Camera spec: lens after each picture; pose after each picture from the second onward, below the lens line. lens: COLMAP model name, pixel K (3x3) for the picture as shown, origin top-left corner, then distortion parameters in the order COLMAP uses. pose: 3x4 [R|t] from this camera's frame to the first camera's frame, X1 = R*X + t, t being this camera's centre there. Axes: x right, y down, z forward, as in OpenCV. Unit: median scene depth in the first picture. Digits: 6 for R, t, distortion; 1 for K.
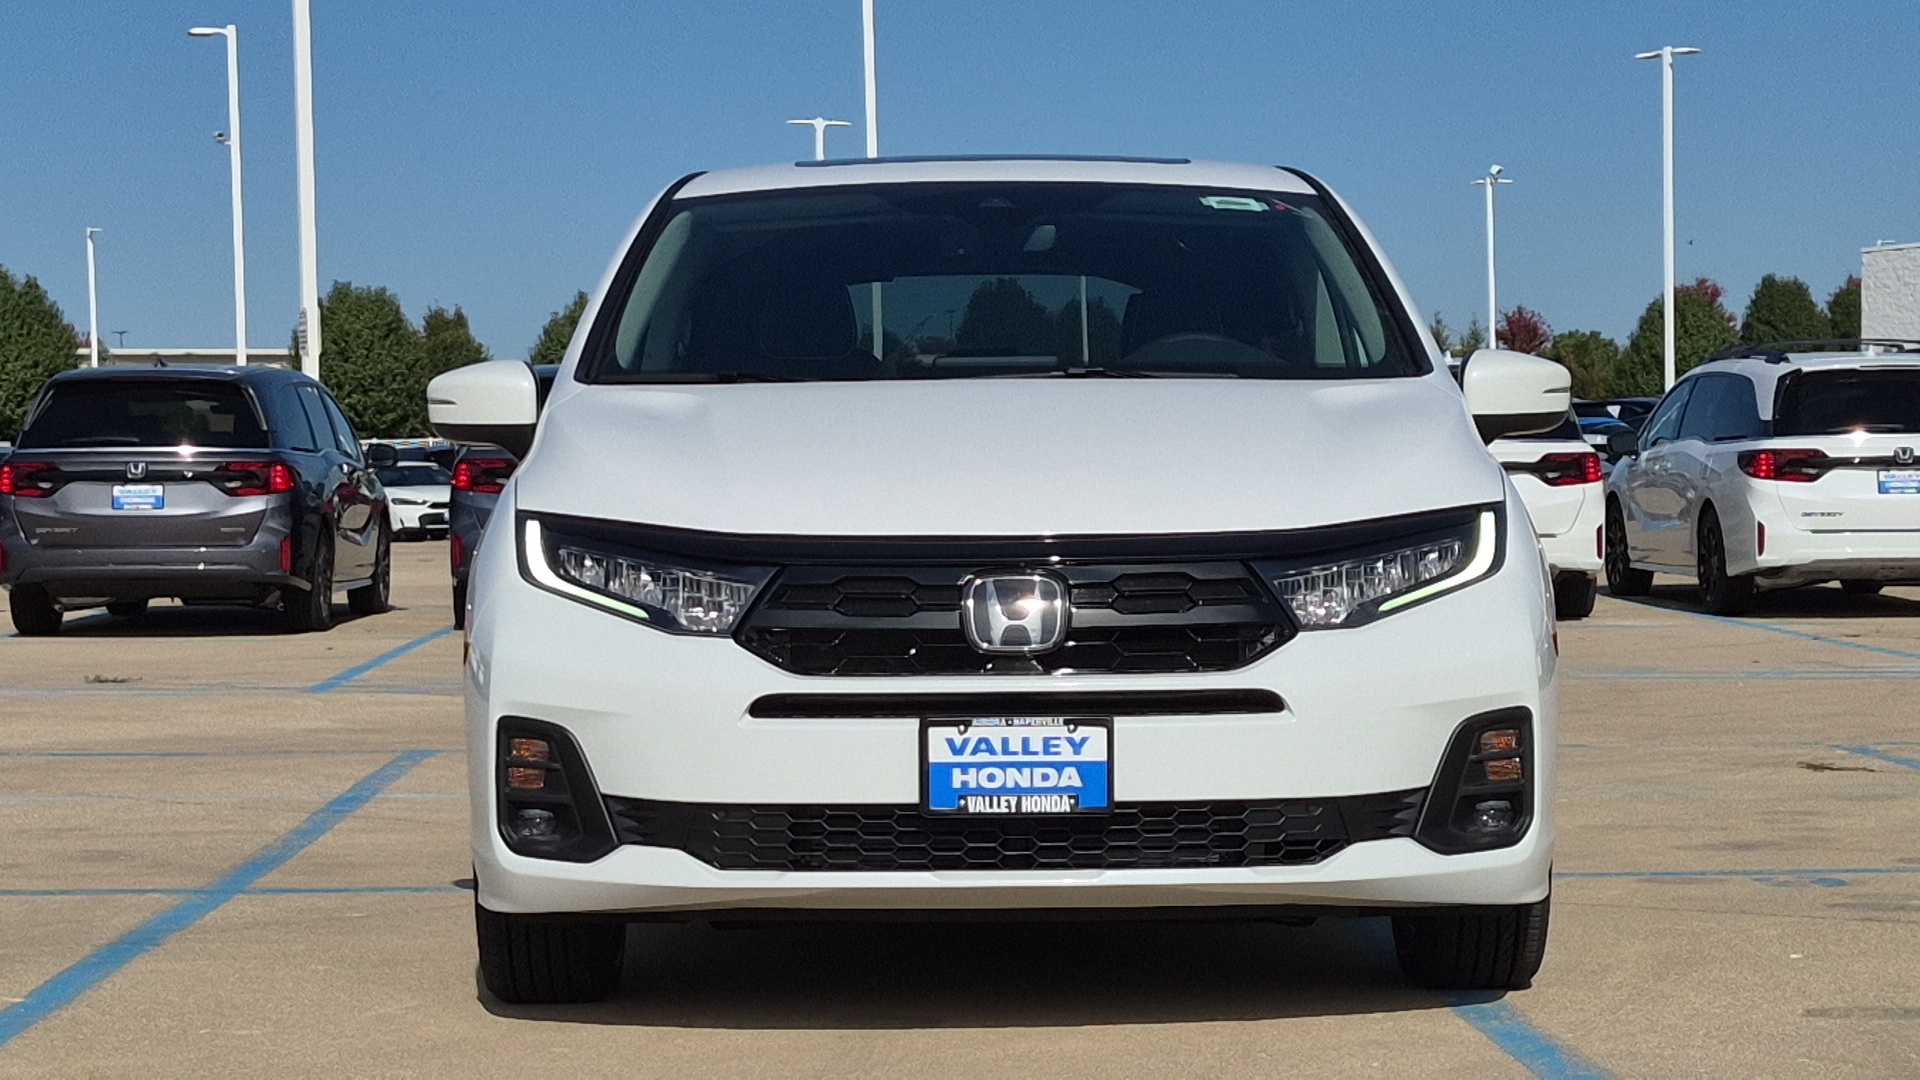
lens RADIAL K [[3927.0, 0, 922.4], [0, 3927.0, 686.4], [0, 0, 1]] dist [0.244450, 0.000000]
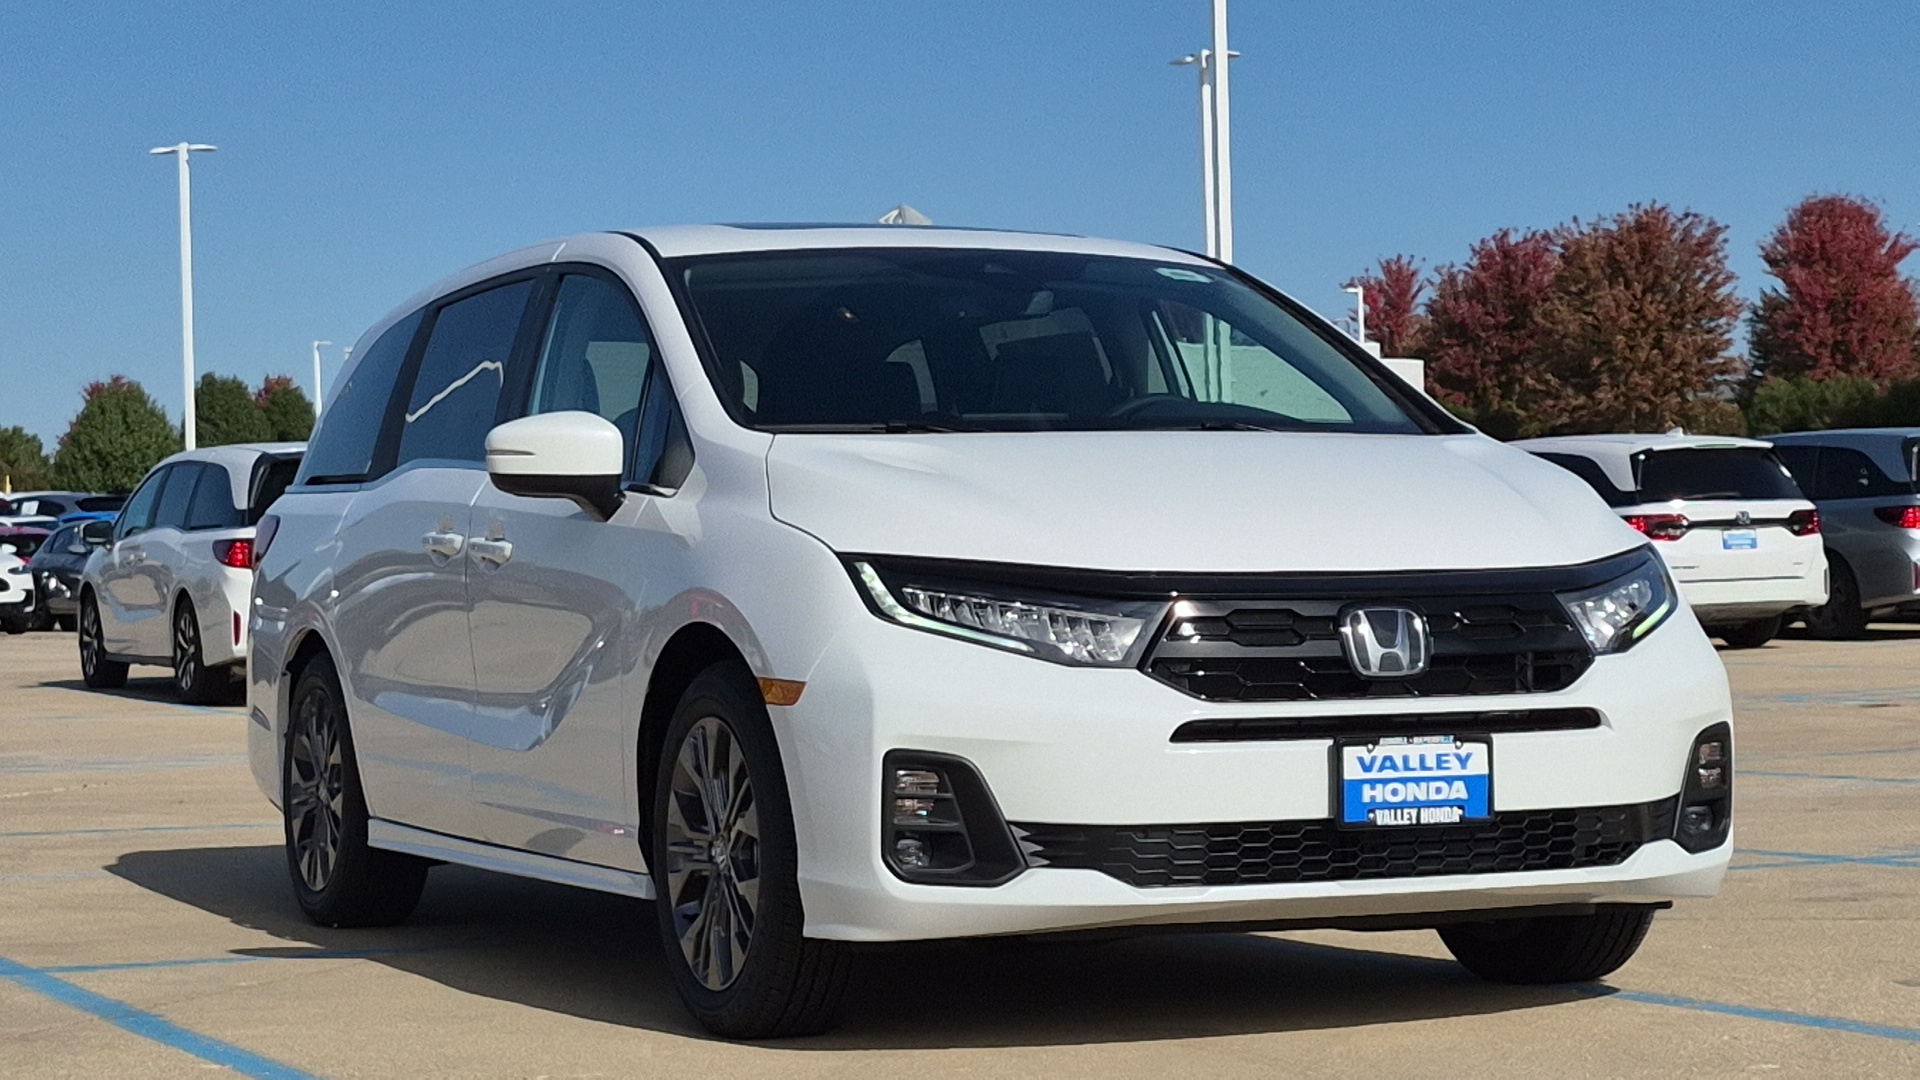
lens RADIAL K [[3927.0, 0, 949.9], [0, 3927.0, 588.7], [0, 0, 1]] dist [0.244450, 0.000000]
pose [[0.911716, -0.005814, 0.410779, -0.528380], [0.025709, 0.998748, -0.042924, 0.010429], [-0.410015, 0.049695, 0.910724, 0.055471]]
